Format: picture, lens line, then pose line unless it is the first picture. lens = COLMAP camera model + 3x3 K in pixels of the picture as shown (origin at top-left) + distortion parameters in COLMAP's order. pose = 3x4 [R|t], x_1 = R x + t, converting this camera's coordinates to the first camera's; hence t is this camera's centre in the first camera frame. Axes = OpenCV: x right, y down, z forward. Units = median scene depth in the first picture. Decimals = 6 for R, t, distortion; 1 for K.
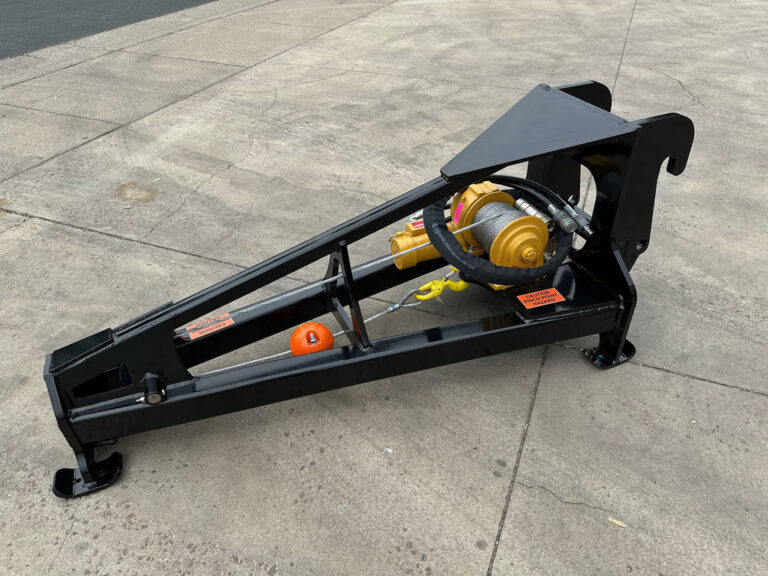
lens RADIAL K [[540.5, 0, 378.6], [0, 540.5, 287.2], [0, 0, 1]] dist [0.033980, -0.055052]
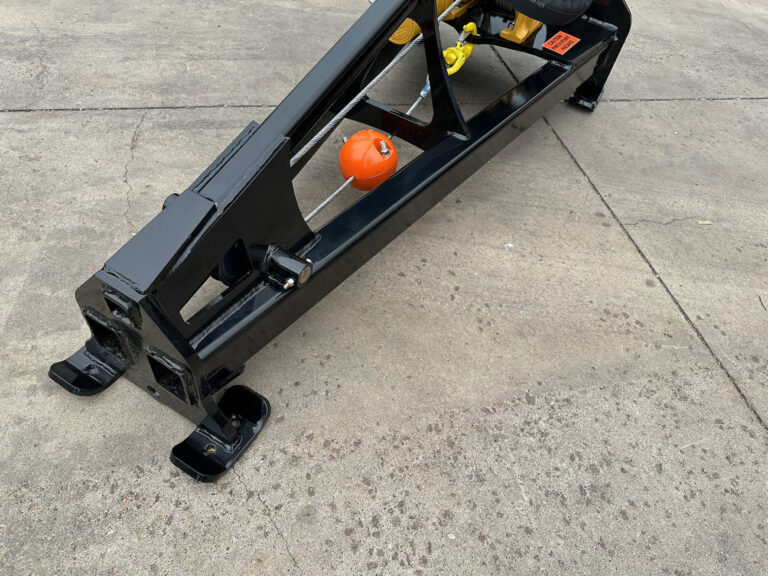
lens RADIAL K [[540.5, 0, 378.6], [0, 540.5, 287.2], [0, 0, 1]] dist [0.033980, -0.055052]
pose [[0.797644, -0.375597, 0.471902, -0.621185], [0.242475, 0.916107, 0.319301, 0.034726], [-0.552241, -0.140264, 0.821800, 0.406778]]
